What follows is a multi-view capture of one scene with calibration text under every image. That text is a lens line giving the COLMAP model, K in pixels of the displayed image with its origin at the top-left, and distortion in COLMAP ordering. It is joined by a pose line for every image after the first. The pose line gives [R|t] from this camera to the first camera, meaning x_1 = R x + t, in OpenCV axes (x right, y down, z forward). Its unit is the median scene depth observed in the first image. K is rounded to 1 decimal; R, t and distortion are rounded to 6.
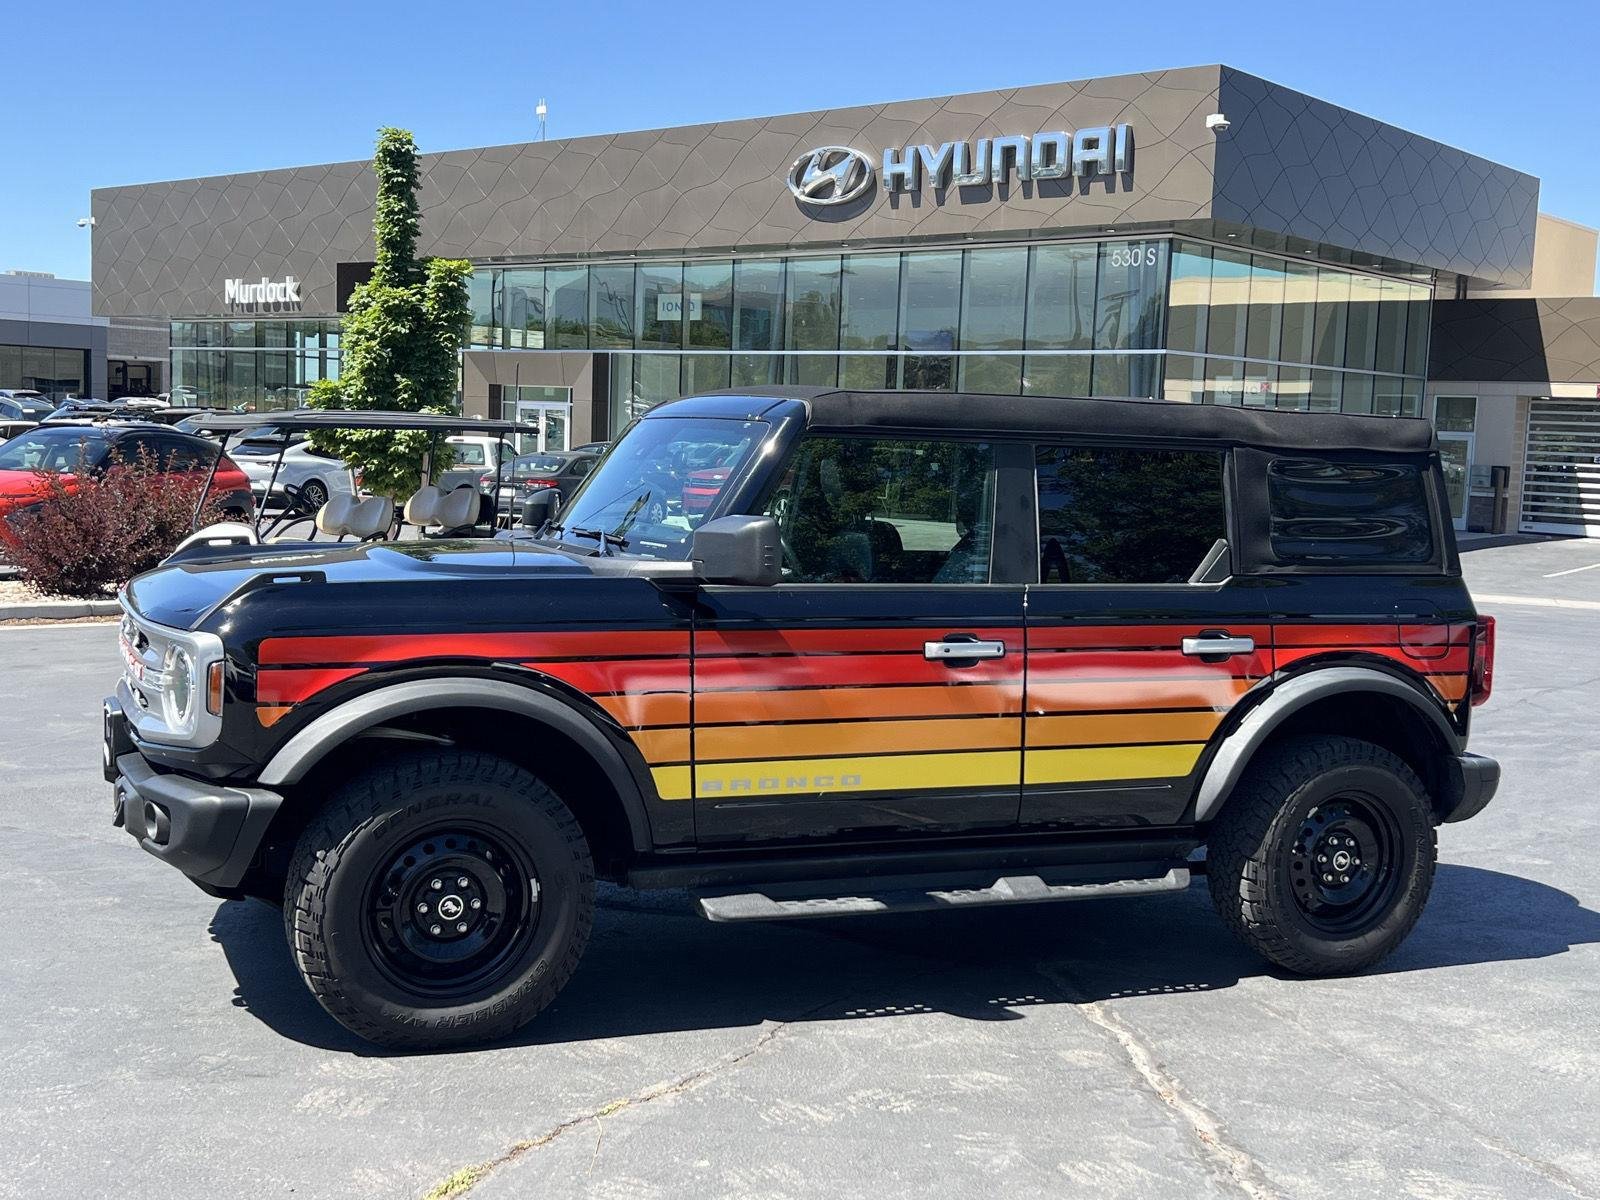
lens RADIAL K [[1819.5, 0, 794.3], [0, 1819.5, 598.1], [0, 0, 1]] dist [0.164372, -0.484214]
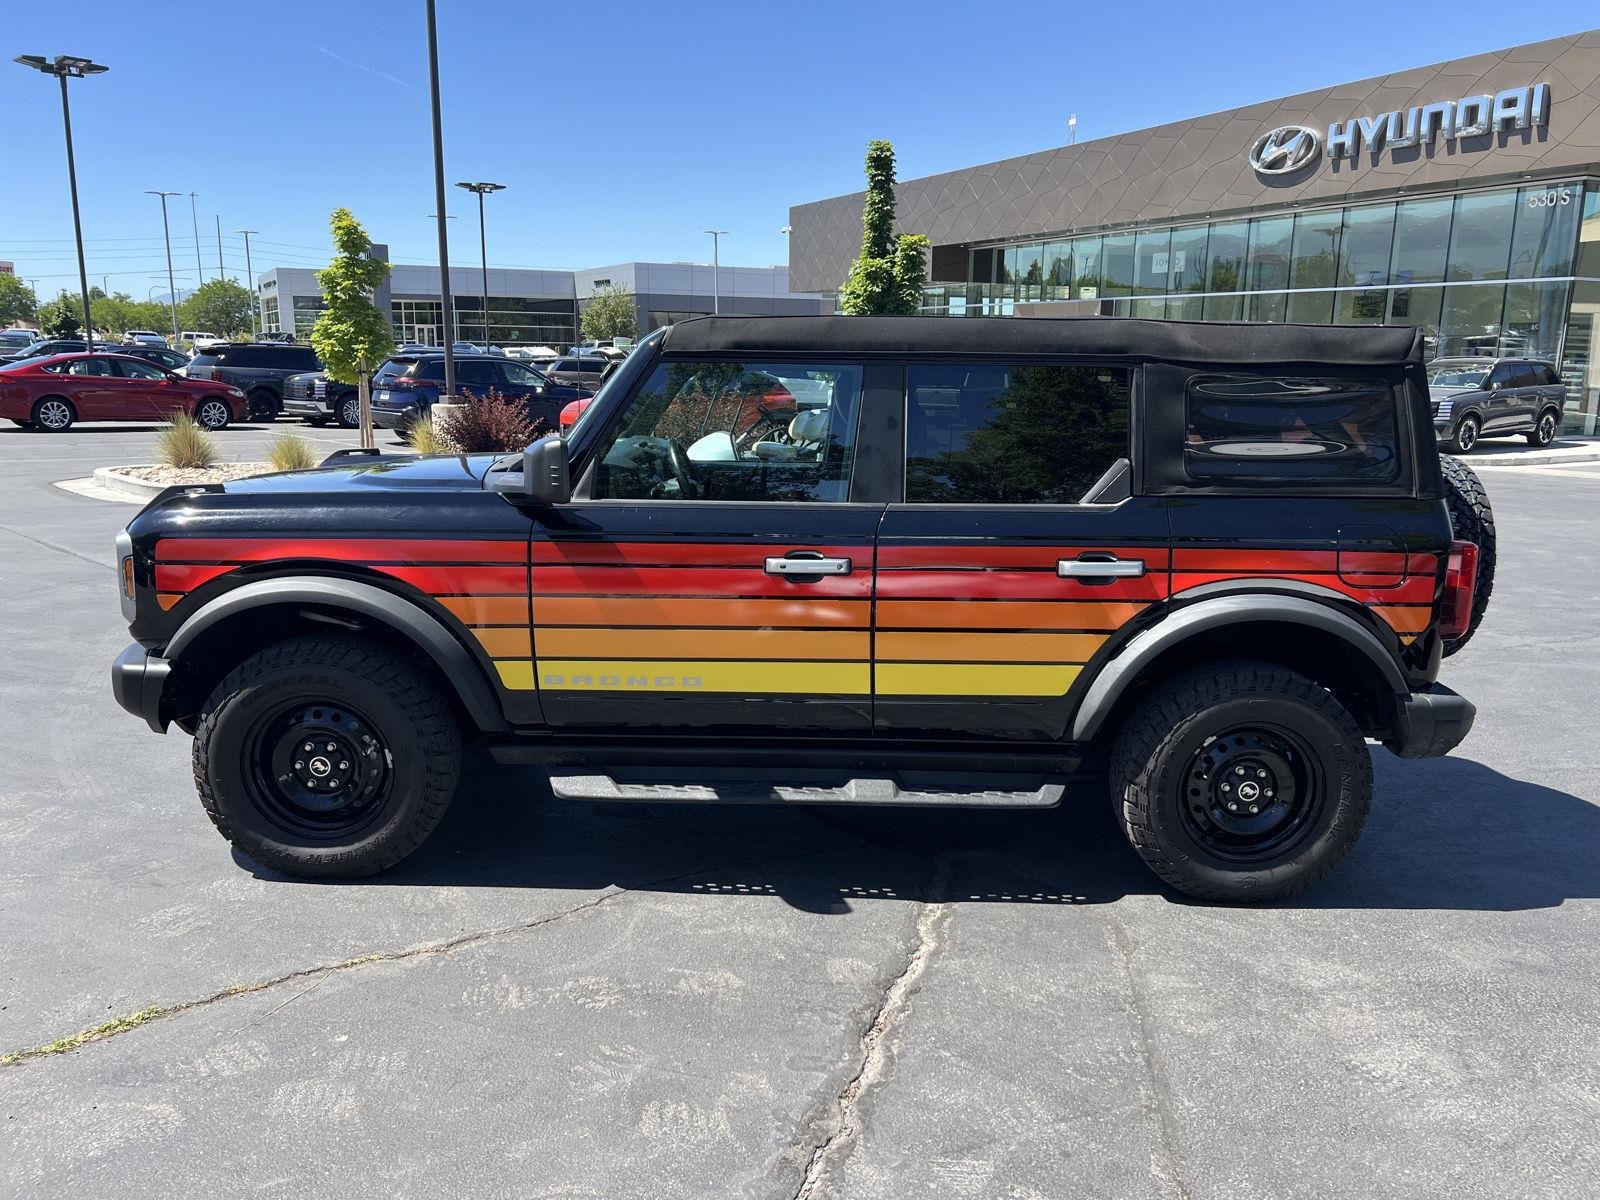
lens RADIAL K [[1217.9, 0, 800.0], [0, 1217.9, 600.0], [0, 0, 1]] dist [0.053310, -0.068736]
pose [[0.918891, 0.054707, -0.390701, 0.338004], [-0.014851, 0.994433, 0.104315, -0.023073], [0.394233, -0.090052, 0.914588, 0.331817]]
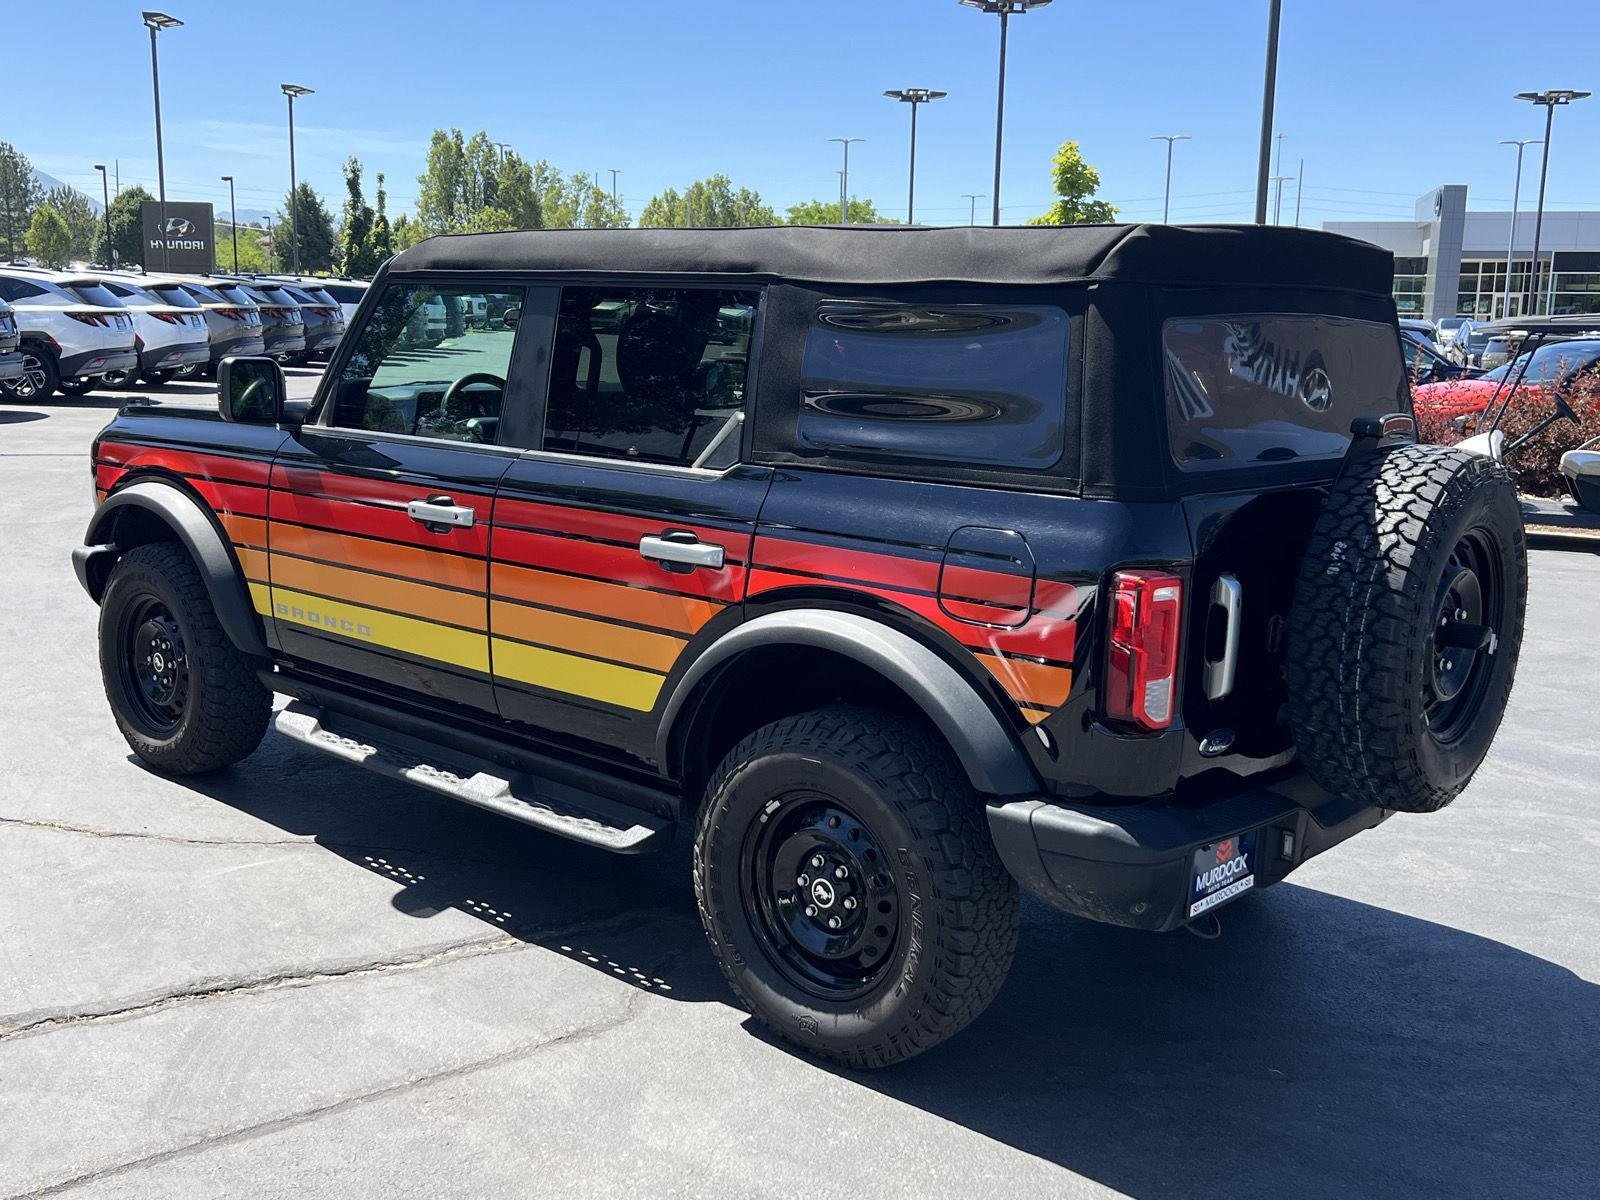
lens RADIAL K [[1612.0, 0, 798.2], [0, 1612.0, 603.4], [0, 0, 1]] dist [0.169213, -0.492794]
pose [[0.423499, 0.134463, -0.895862, 0.843702], [-0.086471, 0.990407, 0.107777, -0.028449], [0.901760, 0.031823, 0.431063, 0.754017]]
